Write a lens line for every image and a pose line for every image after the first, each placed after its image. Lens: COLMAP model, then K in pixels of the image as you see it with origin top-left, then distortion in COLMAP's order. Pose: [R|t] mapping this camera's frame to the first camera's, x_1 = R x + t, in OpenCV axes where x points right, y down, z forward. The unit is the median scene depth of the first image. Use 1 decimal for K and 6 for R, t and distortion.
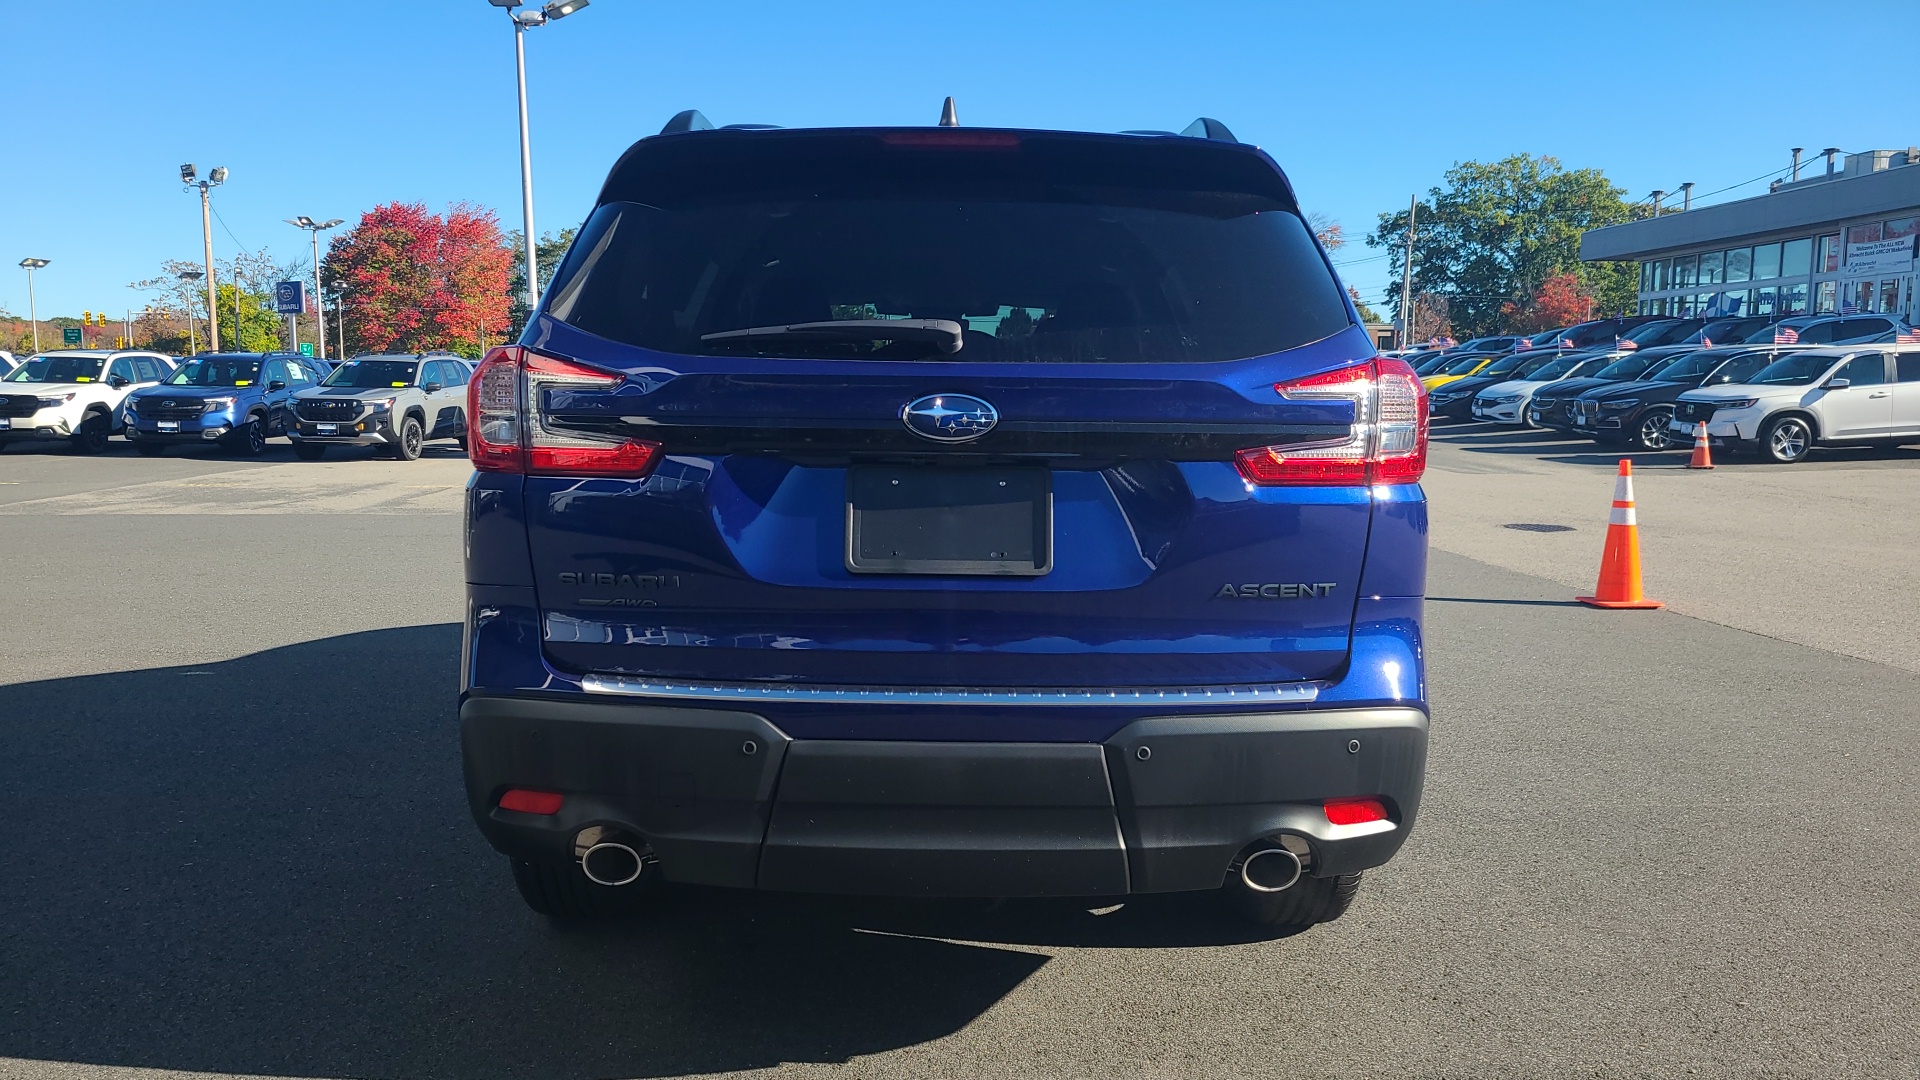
lens RADIAL K [[1430.2, 0, 942.0], [0, 1430.2, 542.6], [0, 0, 1]] dist [0.071828, -0.027357]
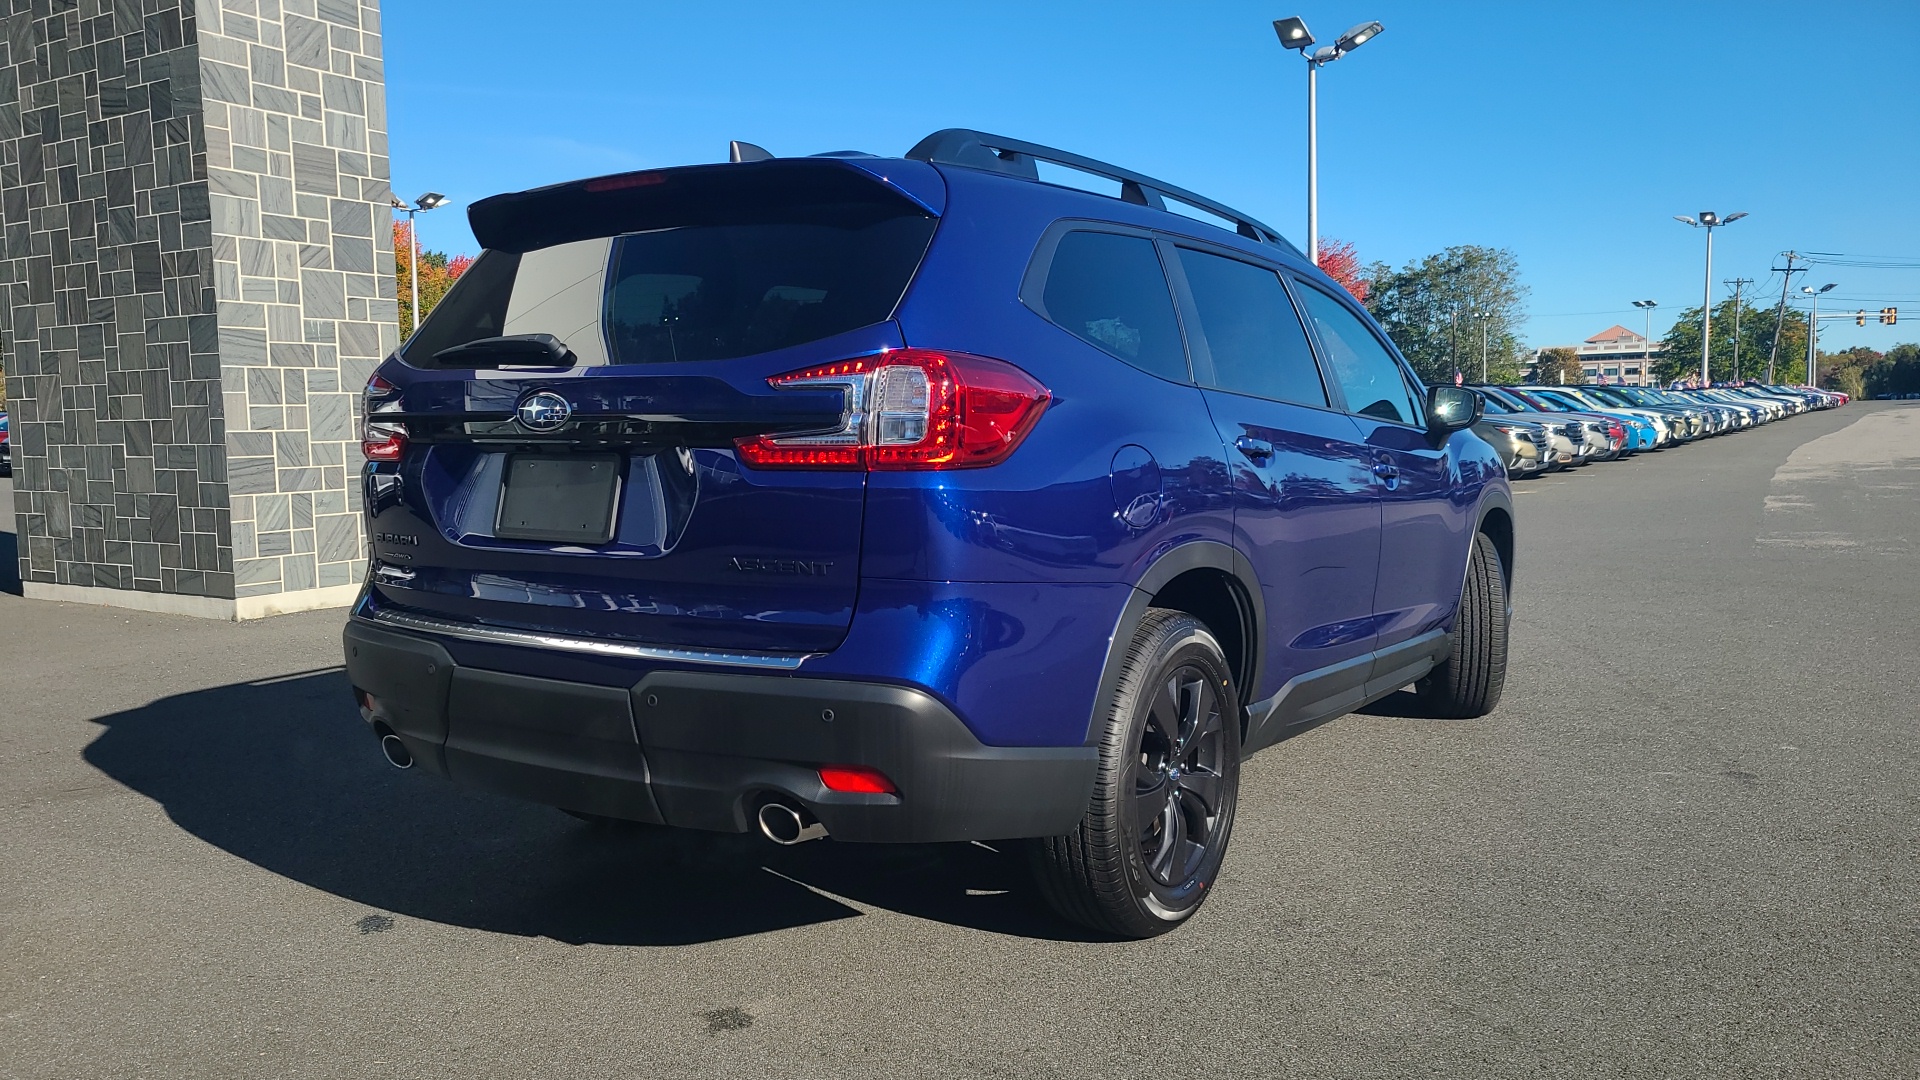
lens RADIAL K [[1430.2, 0, 929.2], [0, 1430.2, 559.6], [0, 0, 1]] dist [0.071828, -0.027357]
pose [[0.833106, 0.036225, -0.551926, 0.763659], [-0.042037, 0.999114, 0.002123, 0.017506], [0.551514, 0.021432, 0.833890, 0.126578]]
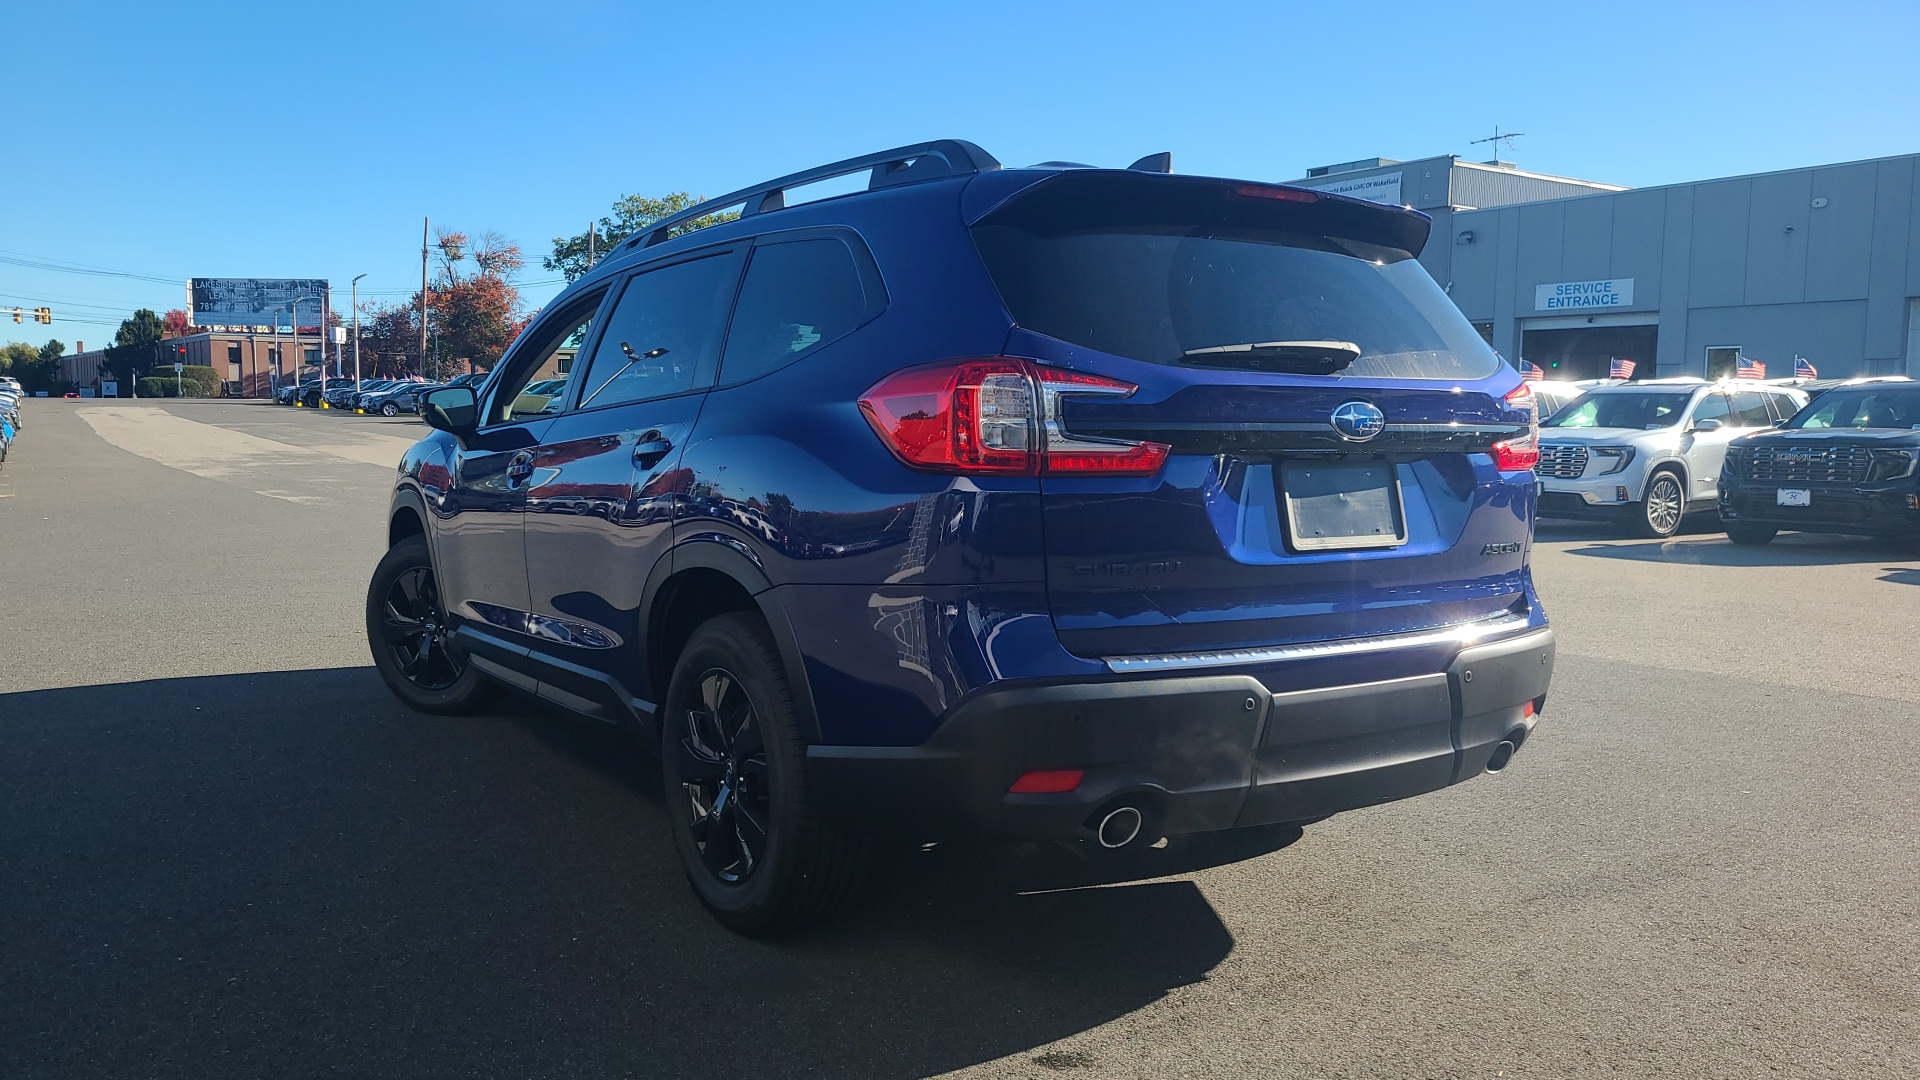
lens RADIAL K [[1430.2, 0, 924.0], [0, 1430.2, 550.8], [0, 0, 1]] dist [0.071828, -0.027357]
pose [[0.839501, -0.049593, 0.541090, -0.797228], [0.054299, 0.998498, 0.007272, -0.003914], [-0.540638, 0.023276, 0.840933, 0.128337]]
